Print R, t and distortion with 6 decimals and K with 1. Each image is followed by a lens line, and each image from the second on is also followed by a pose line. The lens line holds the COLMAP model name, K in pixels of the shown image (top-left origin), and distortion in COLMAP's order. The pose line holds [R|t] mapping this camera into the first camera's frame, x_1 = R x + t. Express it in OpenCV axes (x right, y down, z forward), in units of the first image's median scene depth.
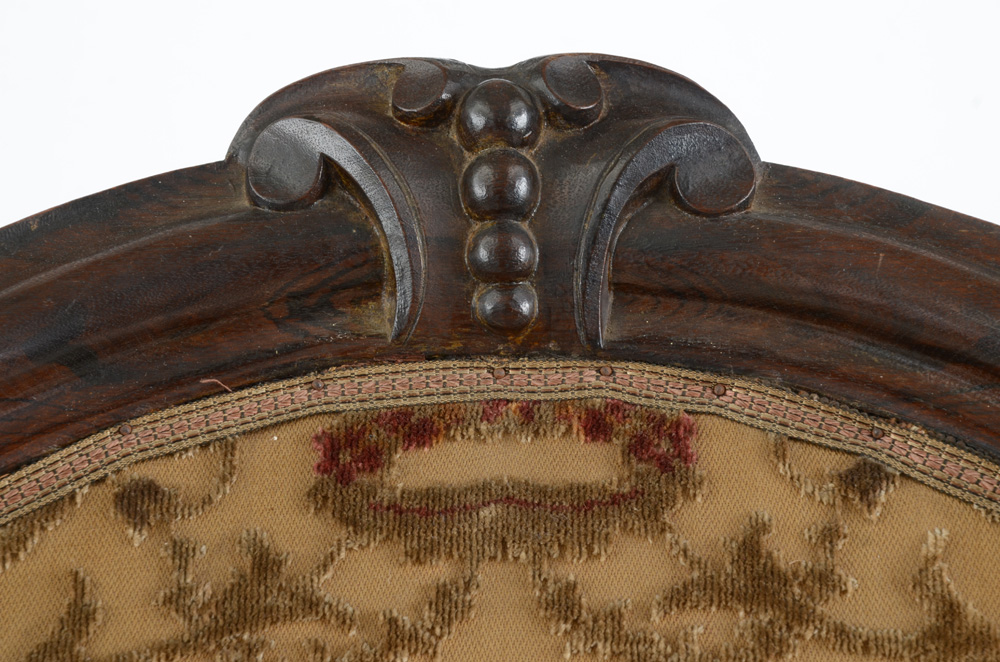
lens RADIAL K [[3865.5, 0, 496.3], [0, 3865.5, 331.2], [0, 0, 1]] dist [1.055264, 0.000000]
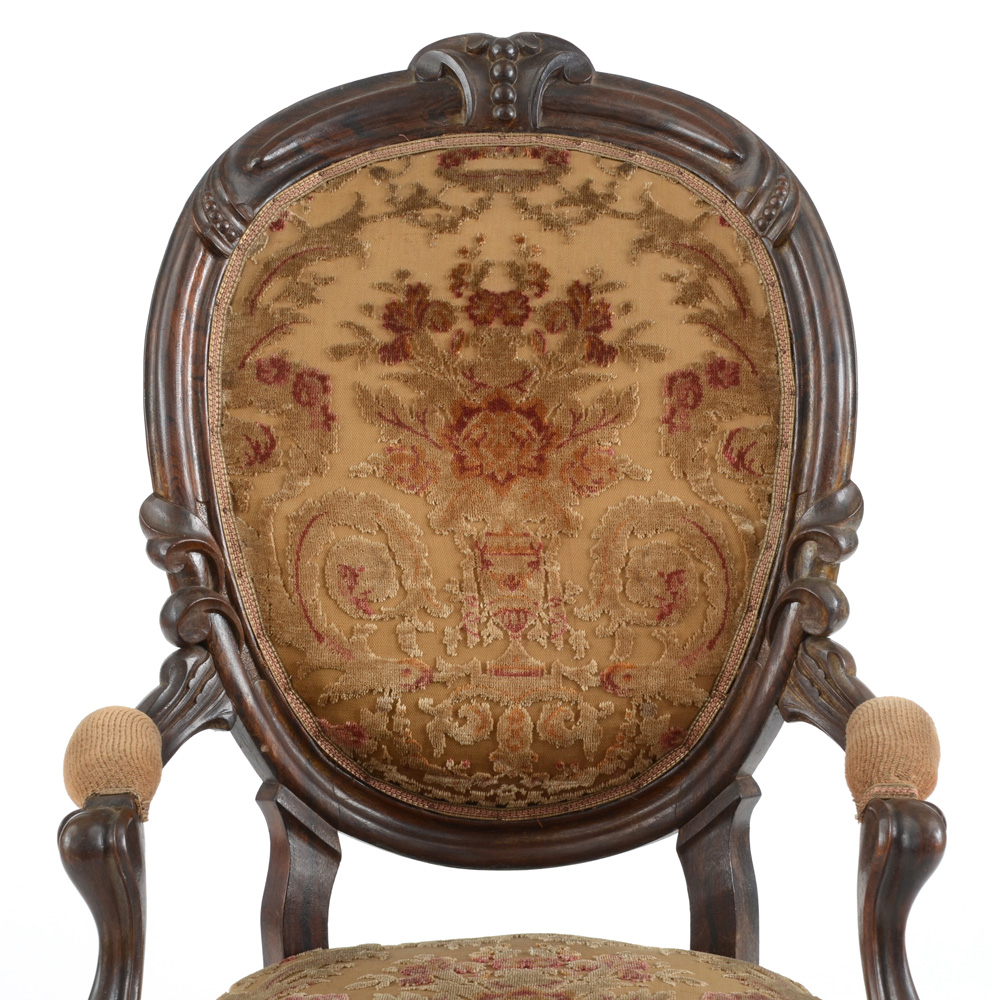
lens RADIAL K [[4154.8, 0, 497.3], [0, 4154.8, 499.9], [0, 0, 1]] dist [0.244849, 0.000000]
pose [[0.999782, 0.012927, -0.016369, 0.051546], [-0.014573, 0.994388, -0.104789, 0.604937], [0.014923, 0.105005, 0.994360, -2.048765]]
